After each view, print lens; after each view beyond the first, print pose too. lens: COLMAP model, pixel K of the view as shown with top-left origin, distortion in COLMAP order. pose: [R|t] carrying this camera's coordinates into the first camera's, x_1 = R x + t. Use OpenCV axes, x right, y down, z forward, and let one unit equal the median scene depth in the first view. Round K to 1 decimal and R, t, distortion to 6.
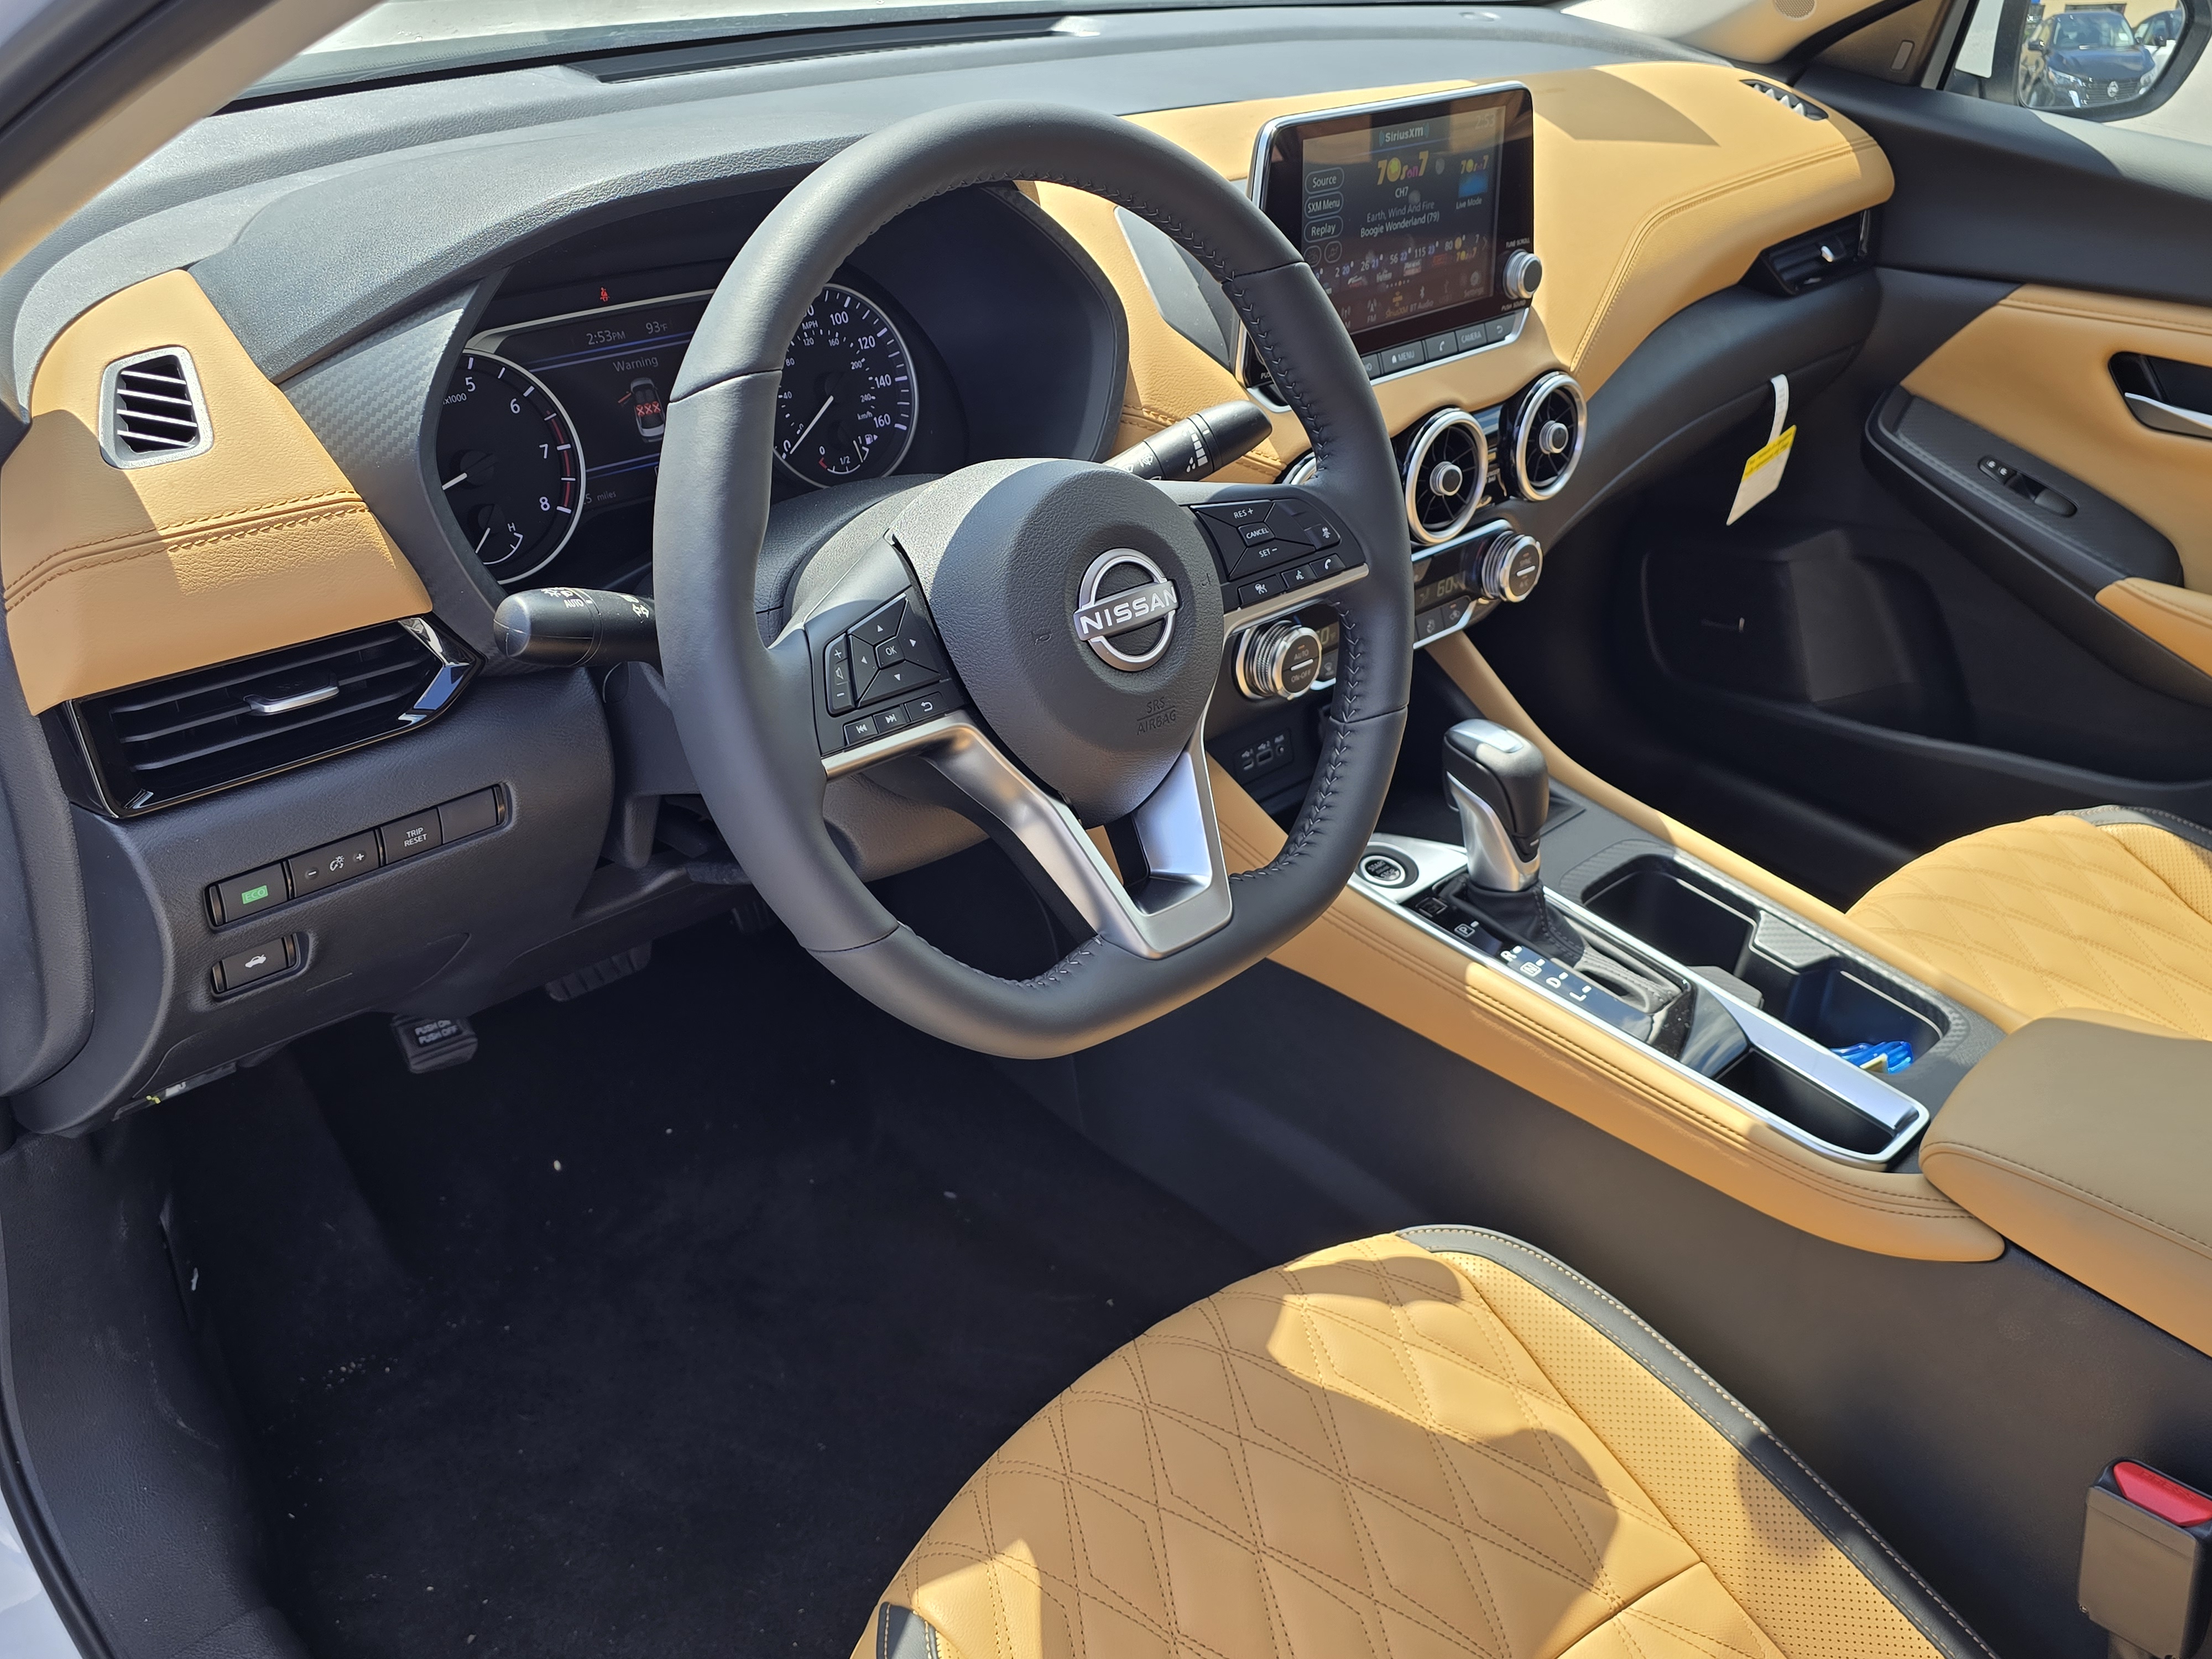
lens RADIAL K [[1939.5, 0, 1109.7], [0, 1939.5, 830.6], [0, 0, 1]] dist [0.062953, -0.057894]
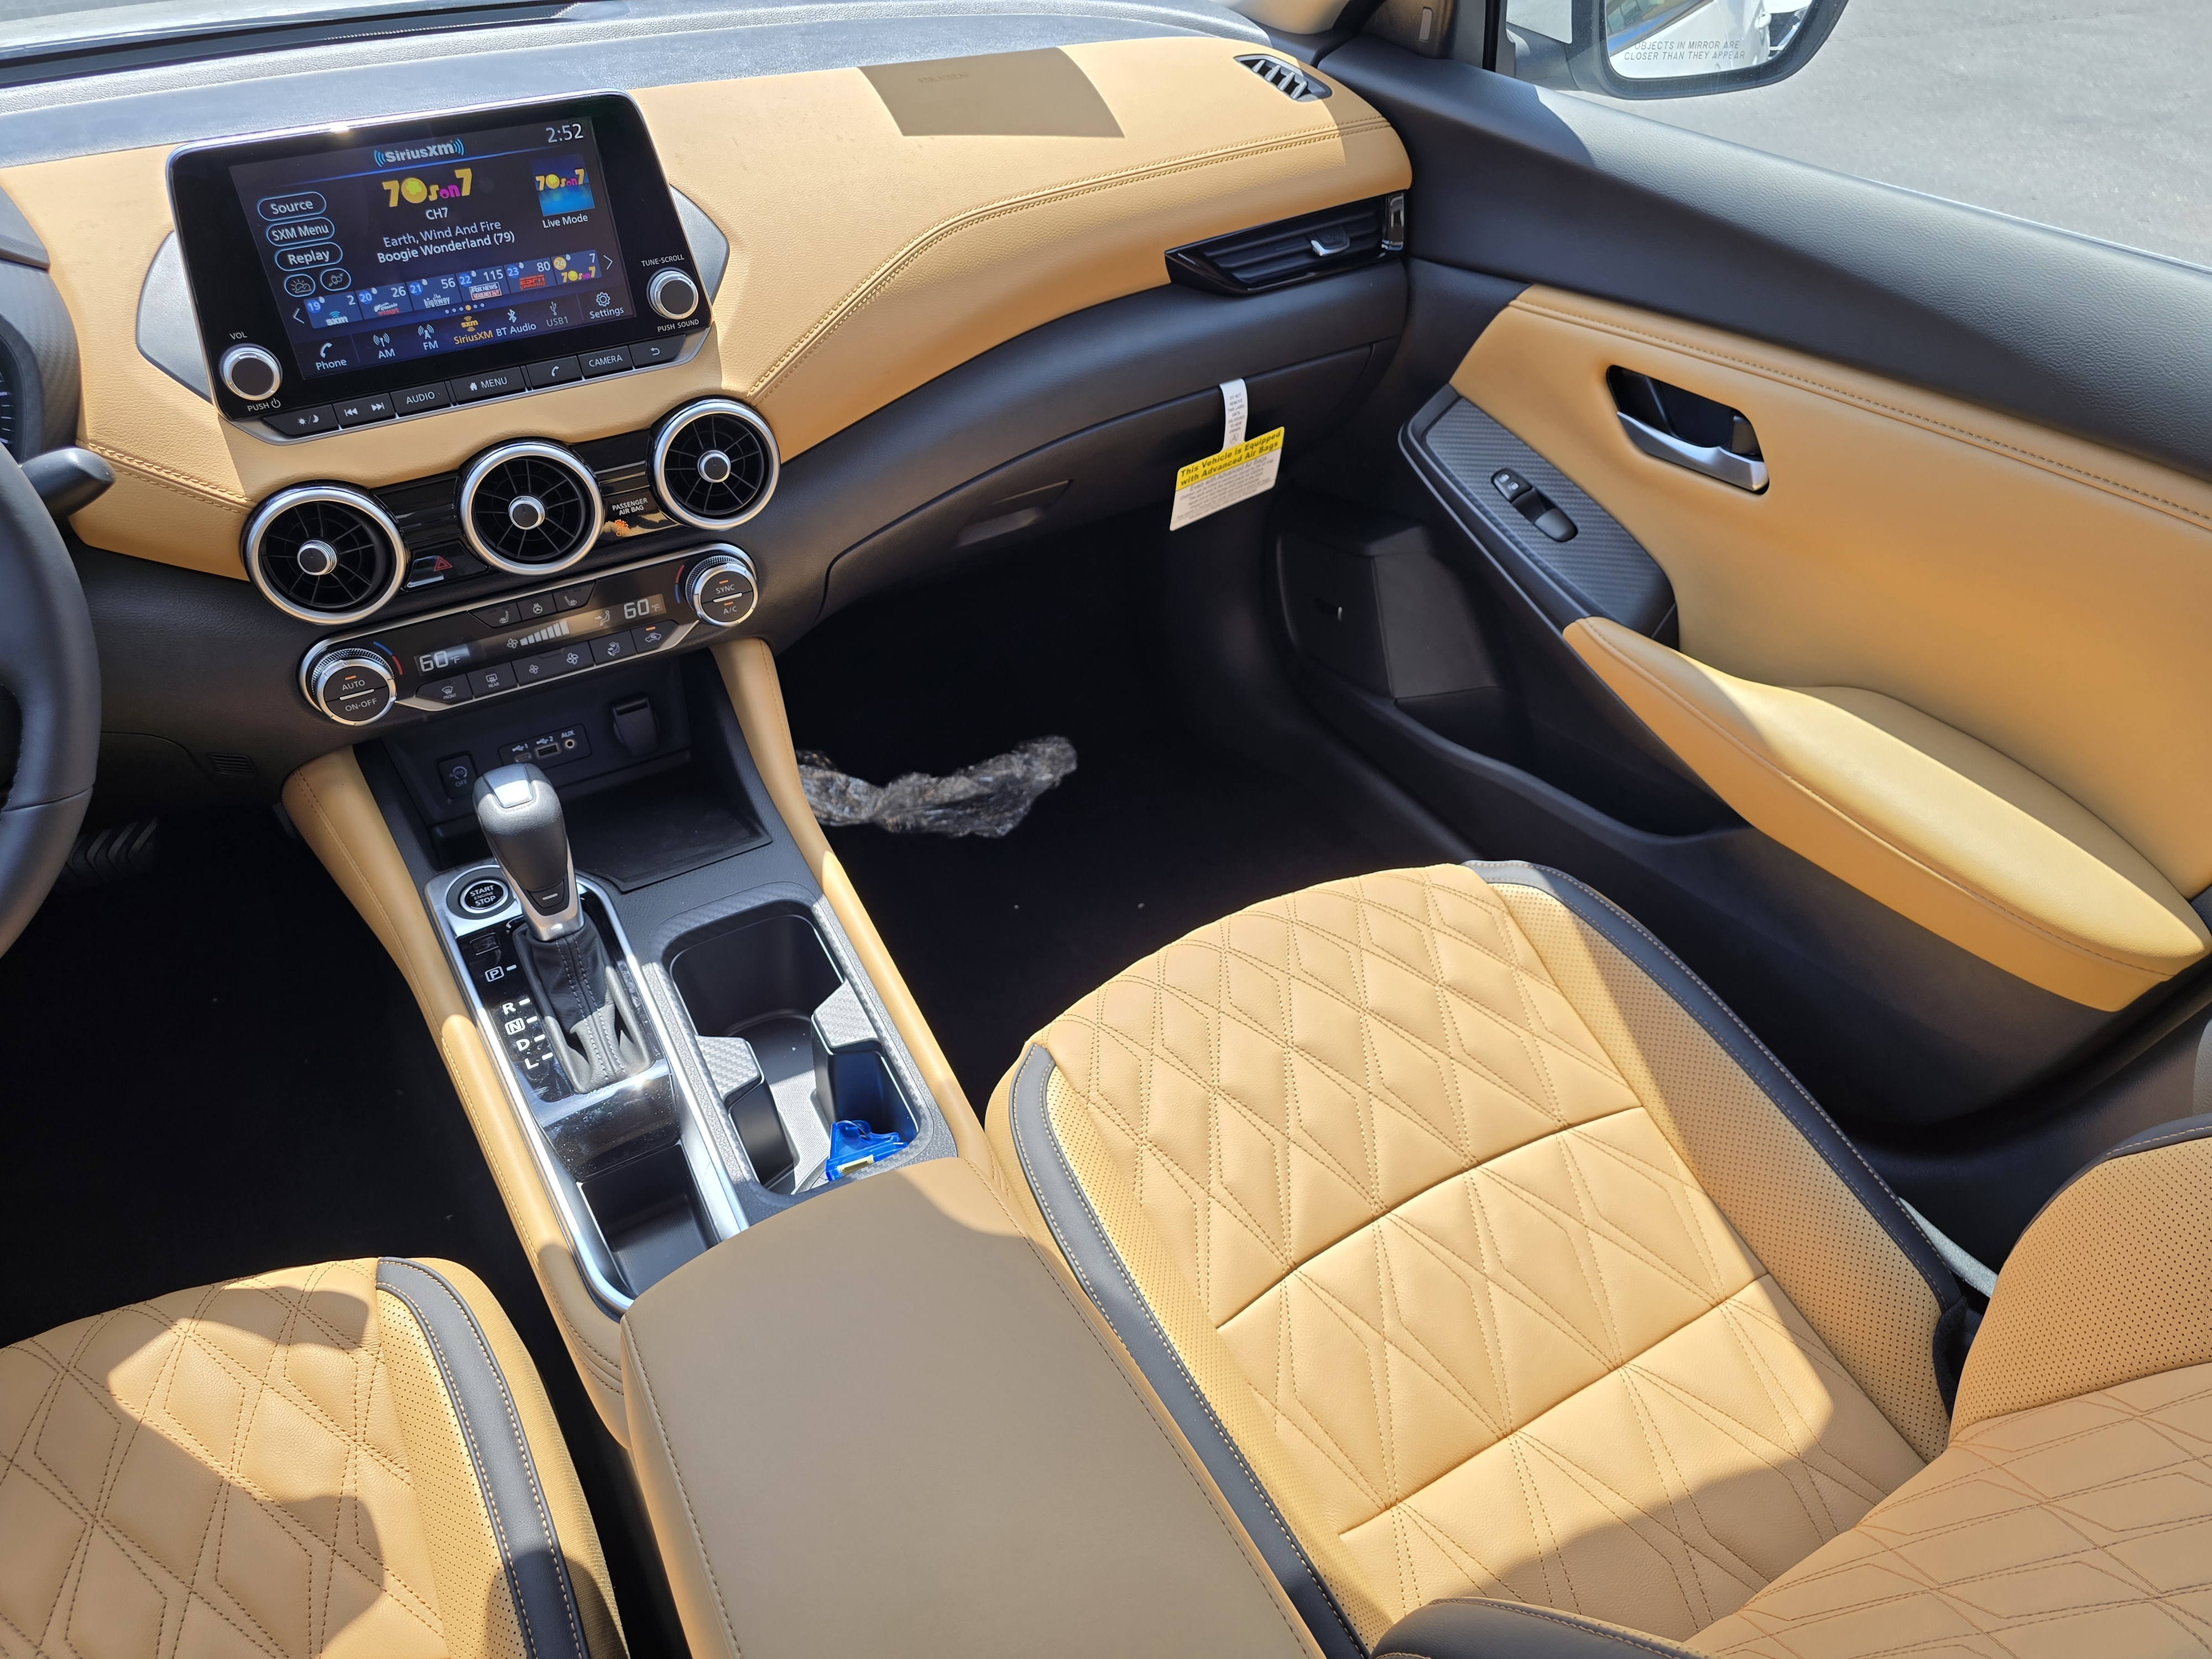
lens RADIAL K [[1529.6, 0, 1110.4], [0, 1529.6, 794.8], [0, 0, 1]] dist [0.054362, -0.062097]
pose [[0.962655, 0.103317, -0.250242, 0.691509], [-0.075817, 0.990214, 0.117167, -0.160015], [0.259899, -0.093818, 0.961067, 0.333608]]
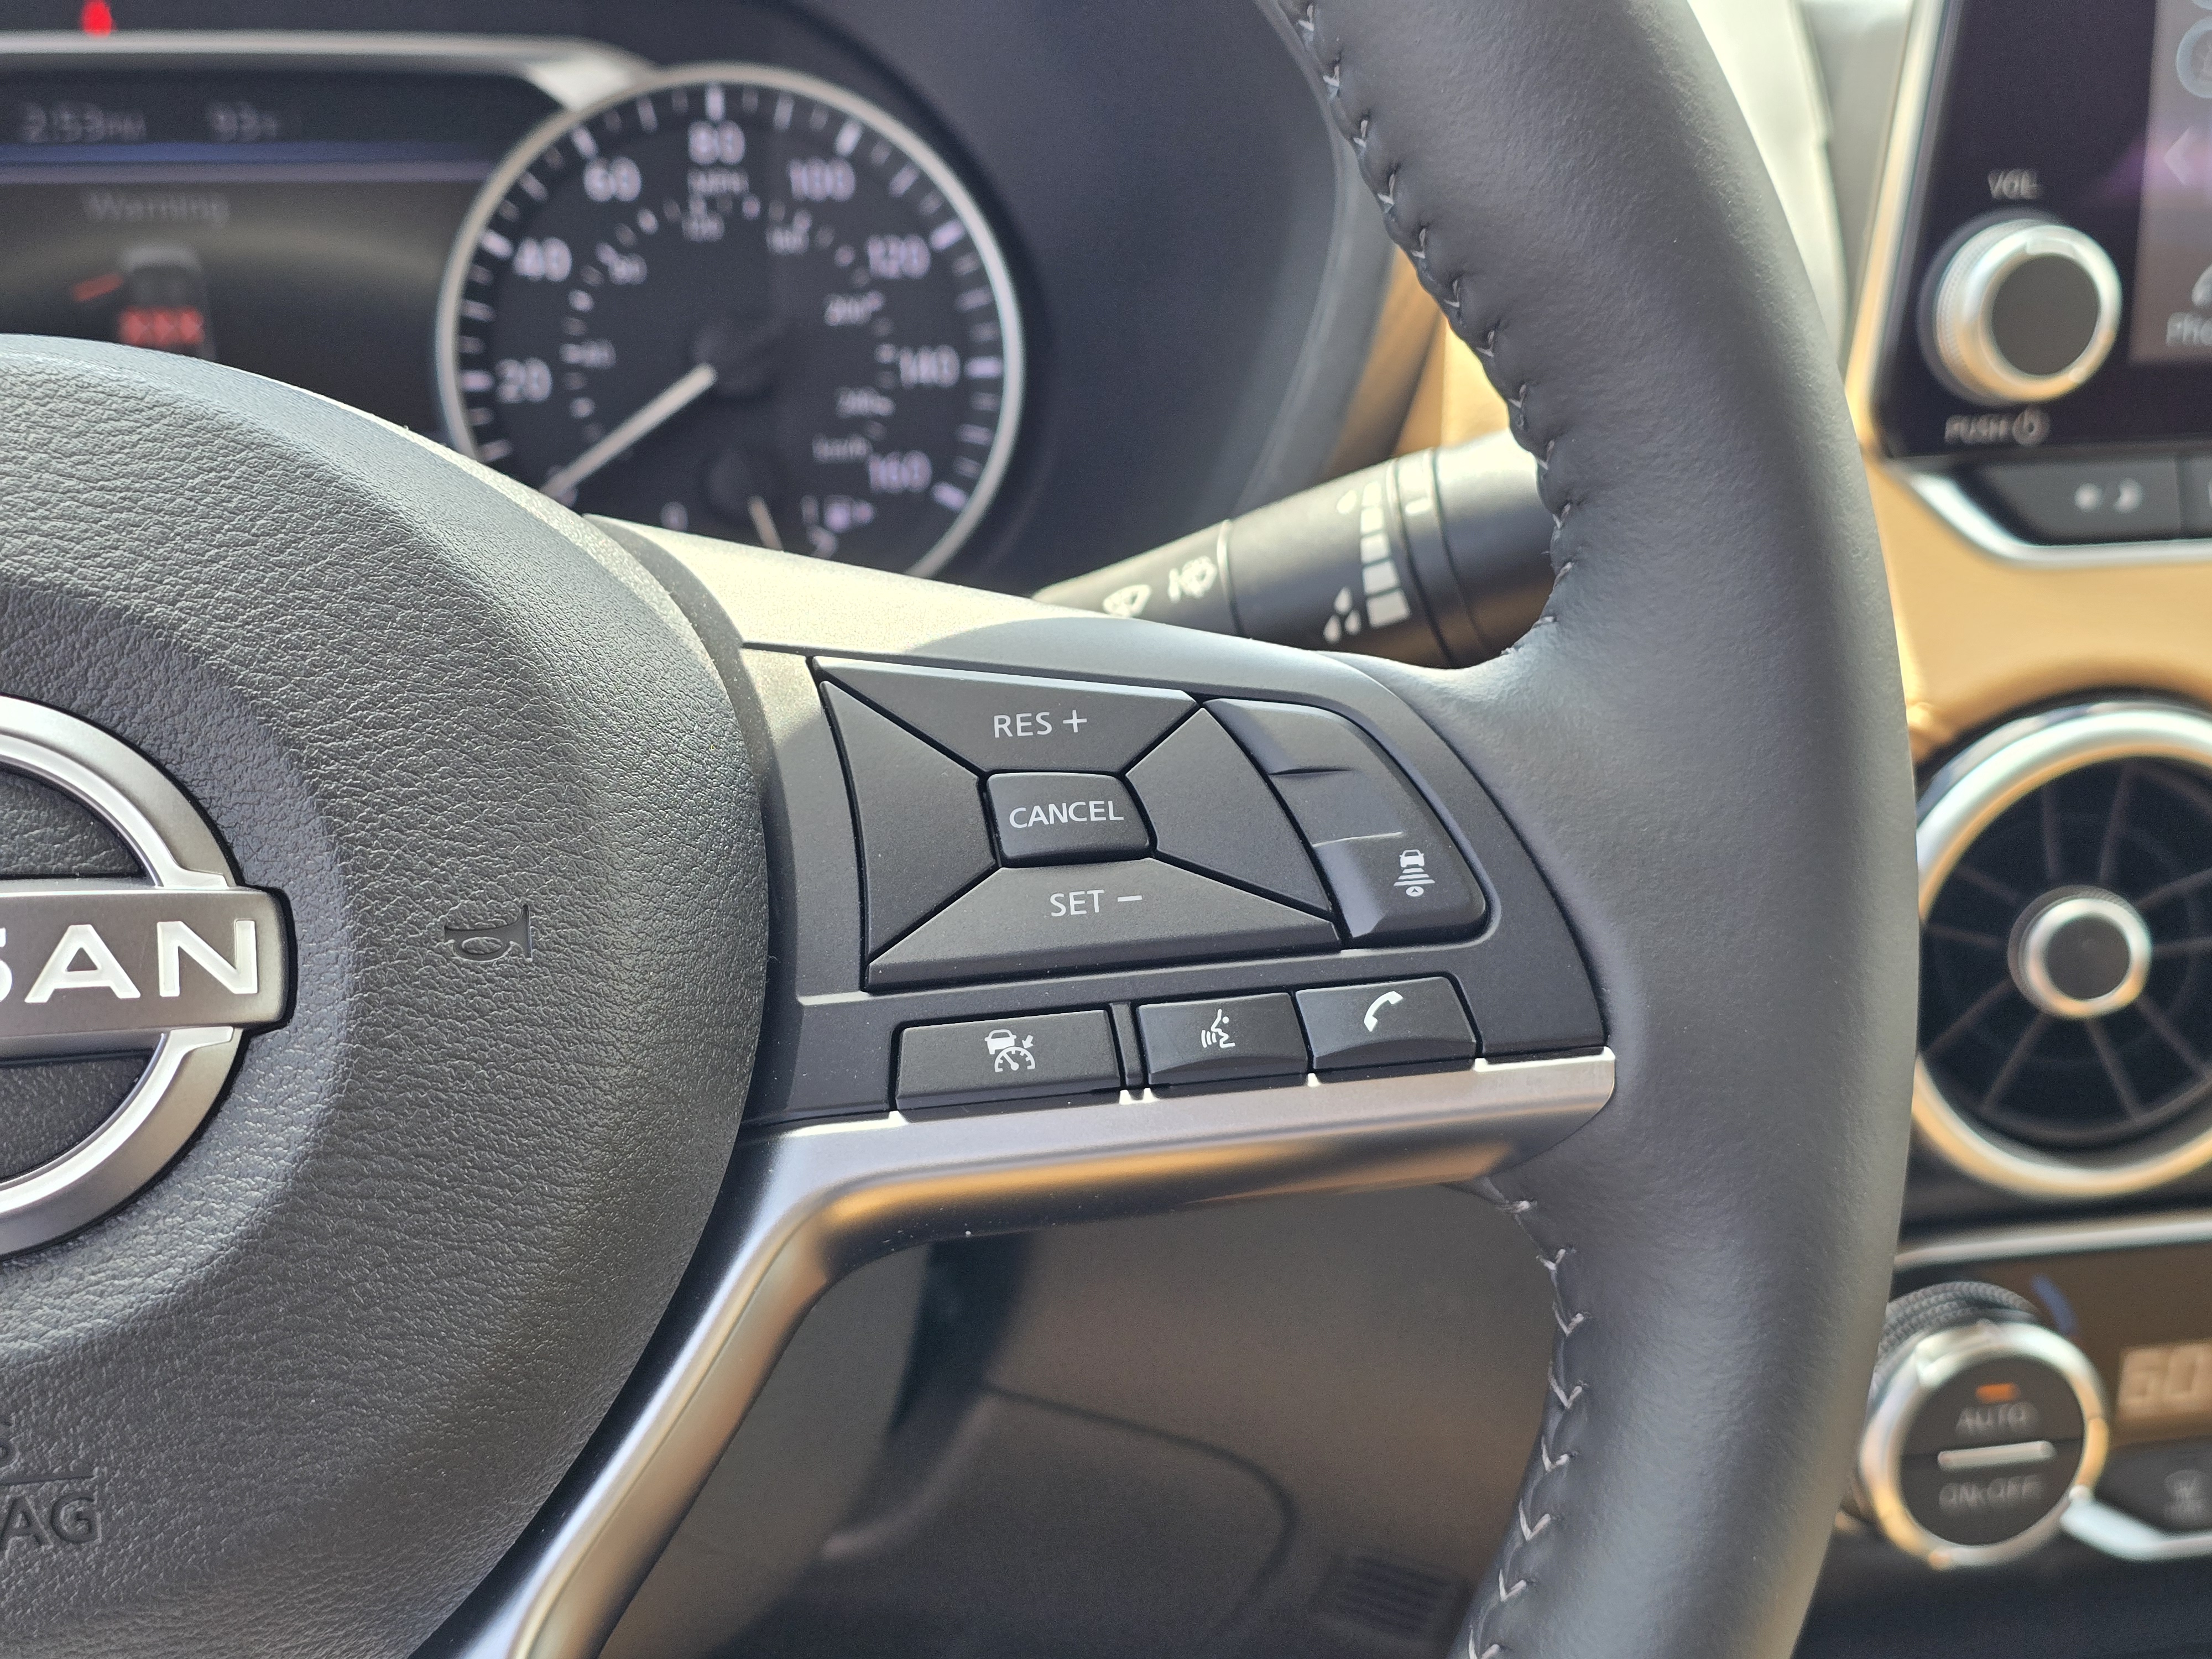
lens RADIAL K [[3096.8, 0, 1075.7], [0, 3096.8, 832.6], [0, 0, 1]] dist [0.040731, 0.000000]
pose [[0.845049, 0.150513, -0.513067, 0.207301], [-0.248143, 0.960366, -0.126972, -0.083075], [0.473621, 0.234611, 0.848906, 0.545419]]
